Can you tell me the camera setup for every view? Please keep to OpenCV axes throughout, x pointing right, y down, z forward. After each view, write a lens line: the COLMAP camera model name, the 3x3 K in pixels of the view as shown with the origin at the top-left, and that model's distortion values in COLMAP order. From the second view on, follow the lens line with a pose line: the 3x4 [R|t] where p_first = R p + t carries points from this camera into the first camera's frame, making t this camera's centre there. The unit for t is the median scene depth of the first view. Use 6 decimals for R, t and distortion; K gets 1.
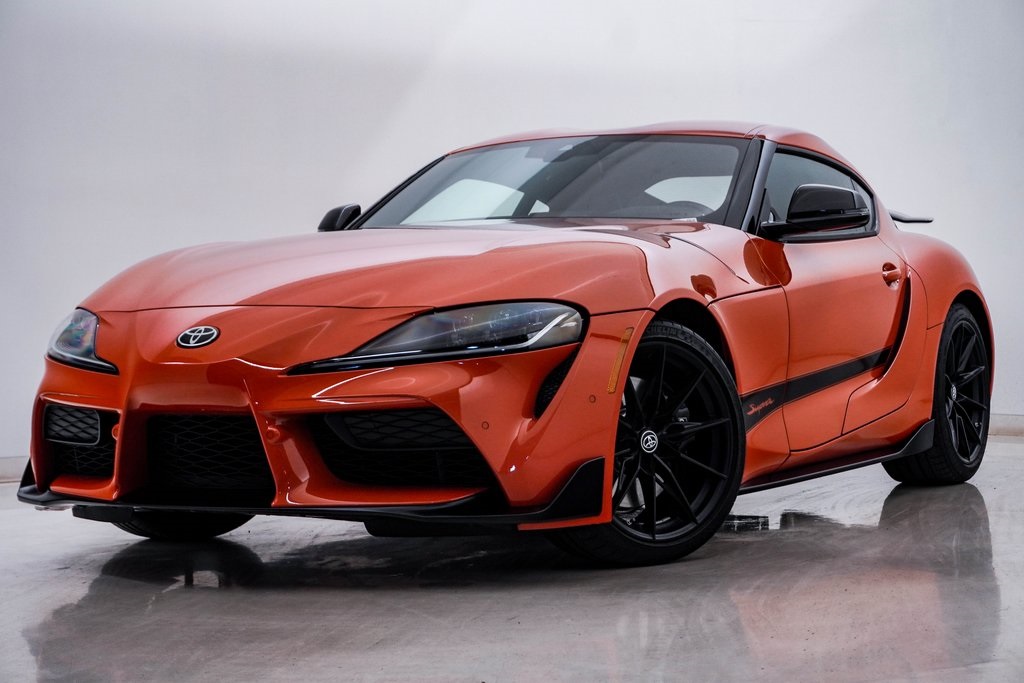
lens RADIAL K [[2191.4, 0, 515.1], [0, 2191.4, 343.0], [0, 0, 1]] dist [0.031356, 0.000000]
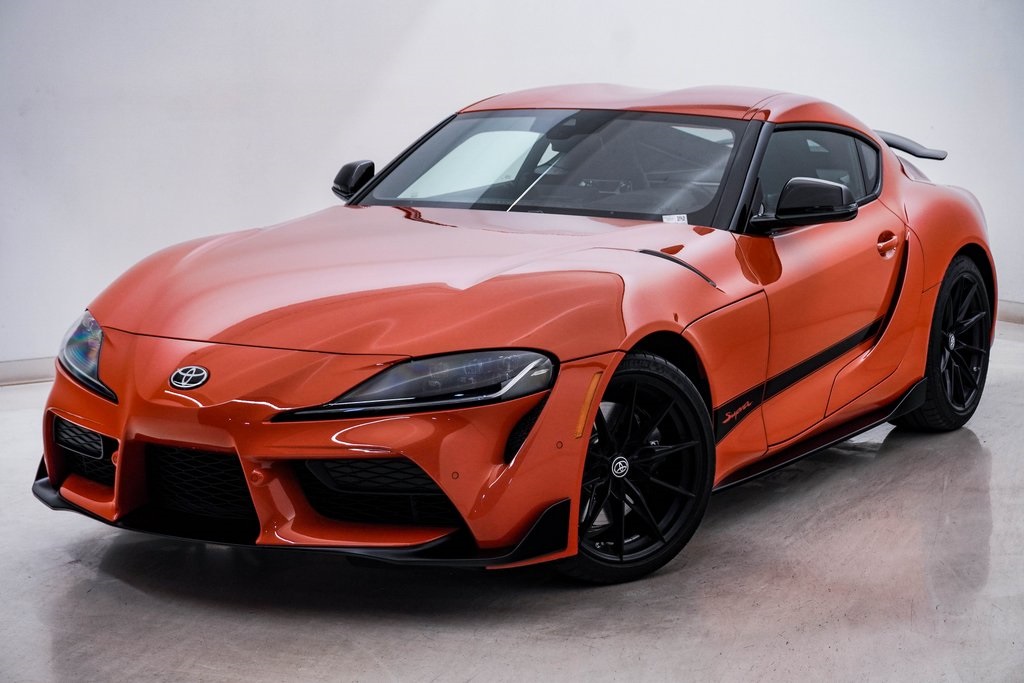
lens RADIAL K [[2191.4, 0, 508.1], [0, 2191.4, 339.1], [0, 0, 1]] dist [0.031356, 0.000000]
pose [[0.998784, 0.019288, -0.045368, 0.053780], [-0.013262, 0.991482, 0.129568, -0.151290], [0.047481, -0.128809, 0.990532, -0.038824]]
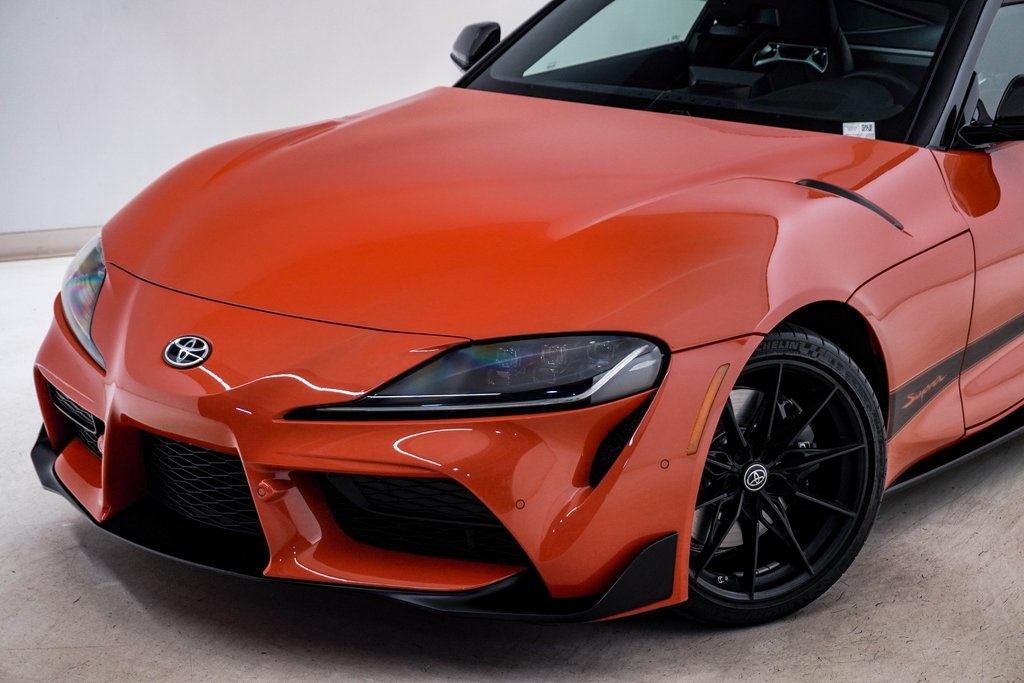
lens RADIAL K [[2191.4, 0, 508.3], [0, 2191.4, 351.9], [0, 0, 1]] dist [0.031356, 0.000000]
pose [[0.985178, 0.064879, -0.158795, 0.096095], [-0.024416, 0.969327, 0.244560, -0.192761], [0.169791, -0.237058, 0.956543, 0.227109]]
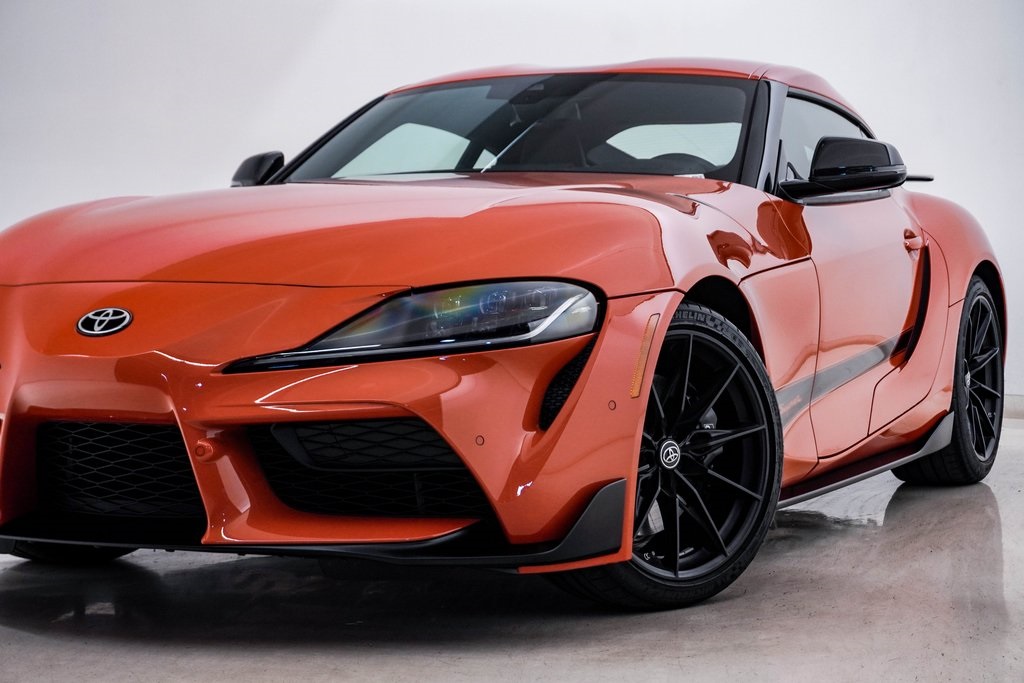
lens RADIAL K [[2191.4, 0, 506.0], [0, 2191.4, 345.2], [0, 0, 1]] dist [0.031356, 0.000000]
pose [[0.998168, 0.007144, 0.060072, -0.046715], [-0.008564, 0.999689, 0.023419, -0.013149], [-0.059886, -0.023891, 0.997919, 0.205776]]
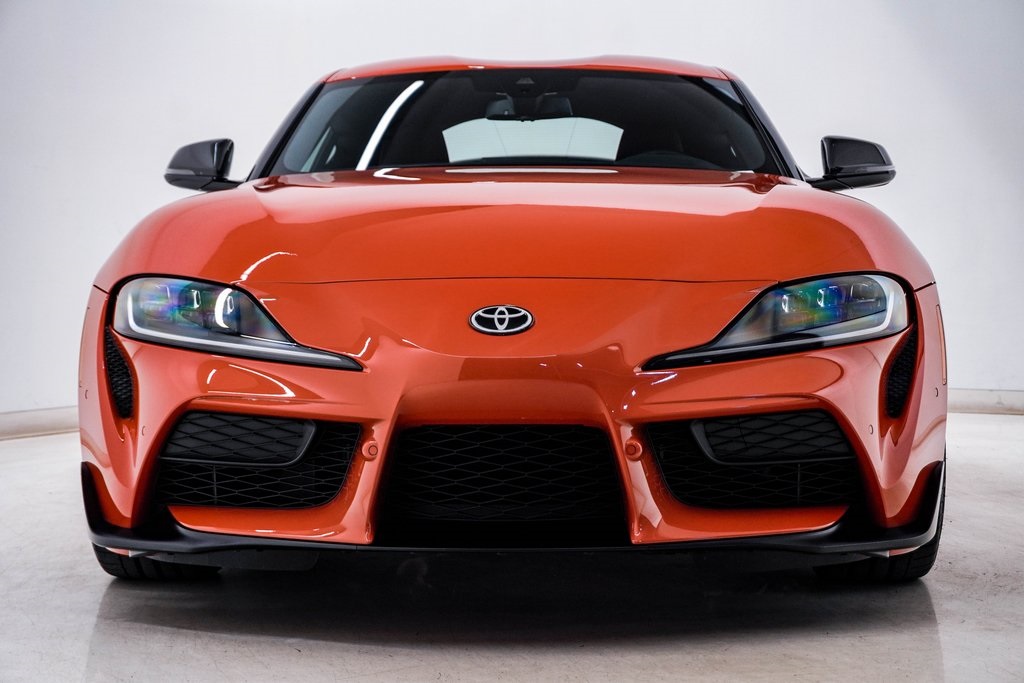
lens RADIAL K [[2191.4, 0, 516.2], [0, 2191.4, 340.0], [0, 0, 1]] dist [0.031356, 0.000000]
pose [[0.890188, -0.011200, 0.455455, -0.451248], [-0.001623, 0.999613, 0.027754, -0.015761], [-0.455590, -0.025446, 0.889826, 0.314739]]
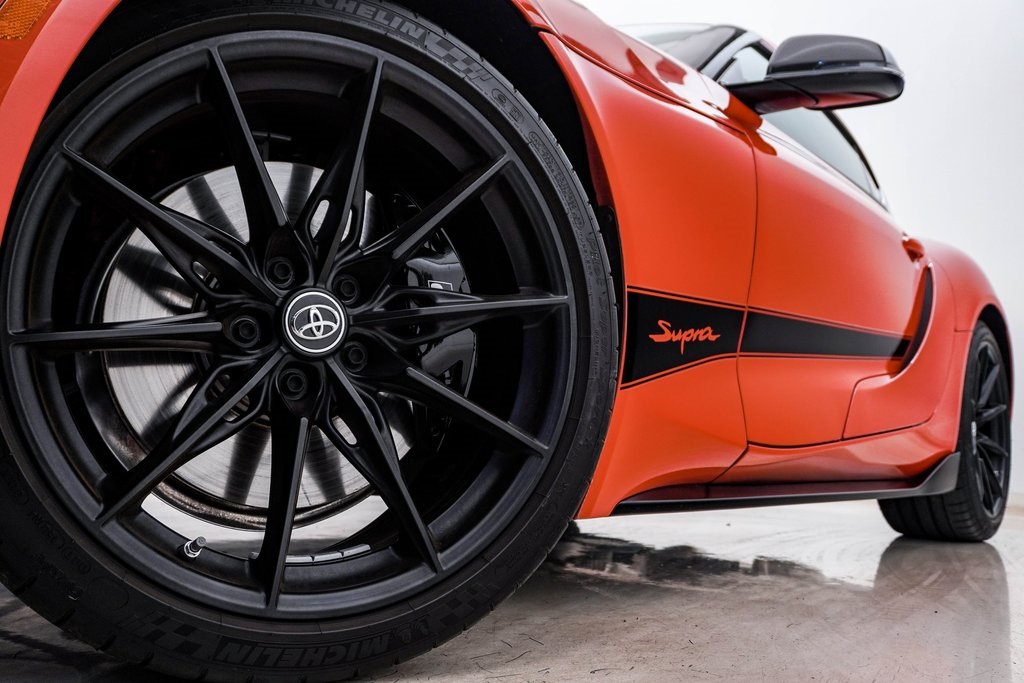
lens RADIAL K [[972.6, 0, 510.0], [0, 972.6, 338.5], [0, 0, 1]] dist [0.011875, 0.000000]
pose [[0.985990, 0.058750, -0.156114, 0.116164], [-0.077713, 0.989934, -0.118284, 0.063299], [0.147594, 0.128758, 0.980631, 0.847758]]
